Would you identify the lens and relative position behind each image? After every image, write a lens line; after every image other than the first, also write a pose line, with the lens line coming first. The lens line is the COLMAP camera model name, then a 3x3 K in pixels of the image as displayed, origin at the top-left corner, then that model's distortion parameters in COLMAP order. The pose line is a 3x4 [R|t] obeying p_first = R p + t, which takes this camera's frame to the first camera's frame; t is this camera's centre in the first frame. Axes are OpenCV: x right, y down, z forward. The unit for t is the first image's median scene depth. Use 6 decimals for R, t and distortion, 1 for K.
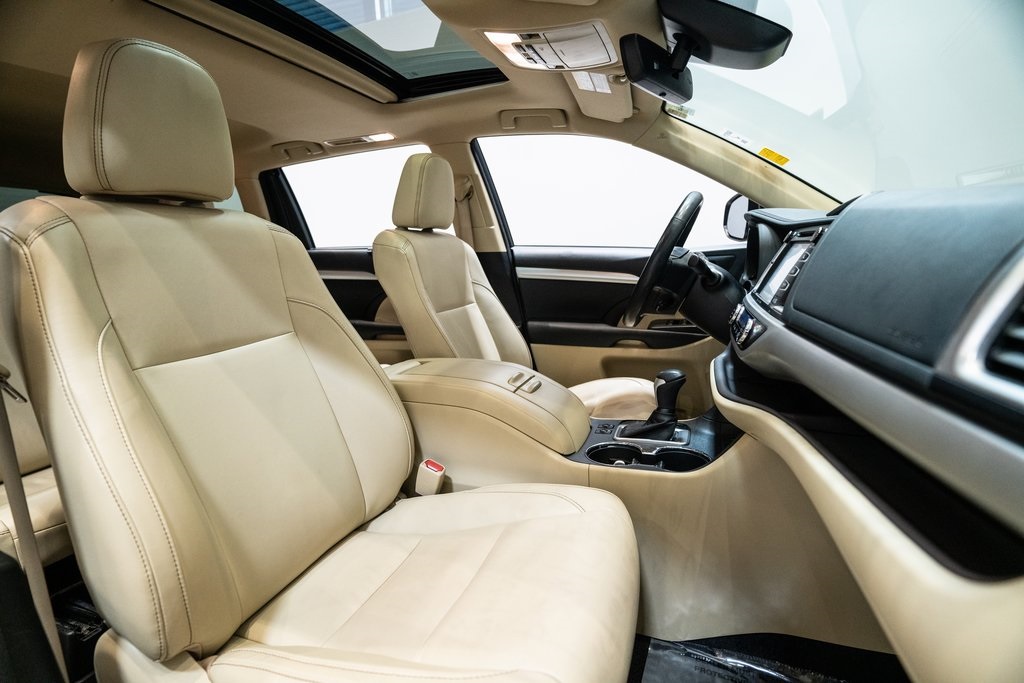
lens RADIAL K [[495.8, 0, 513.6], [0, 495.8, 347.7], [0, 0, 1]] dist [-0.074959, 0.030278]
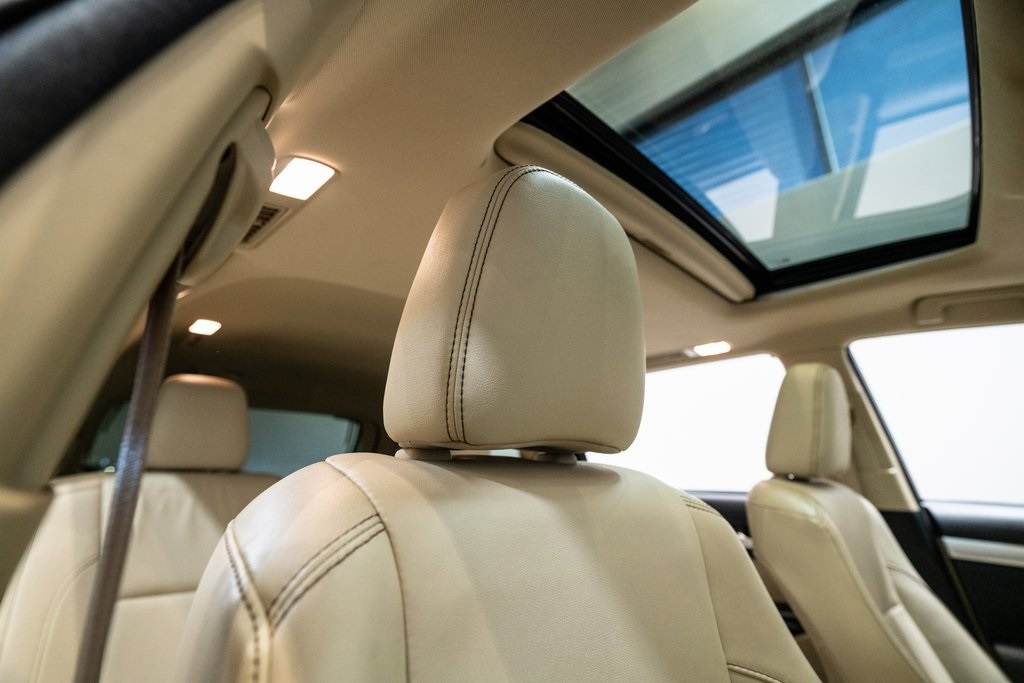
lens RADIAL K [[495.8, 0, 513.6], [0, 495.8, 347.7], [0, 0, 1]] dist [-0.074959, 0.030278]
pose [[0.921332, -0.066404, -0.383064, -0.293394], [-0.101125, 0.910457, -0.401051, -0.109377], [0.375395, 0.408238, 0.832118, 0.283368]]
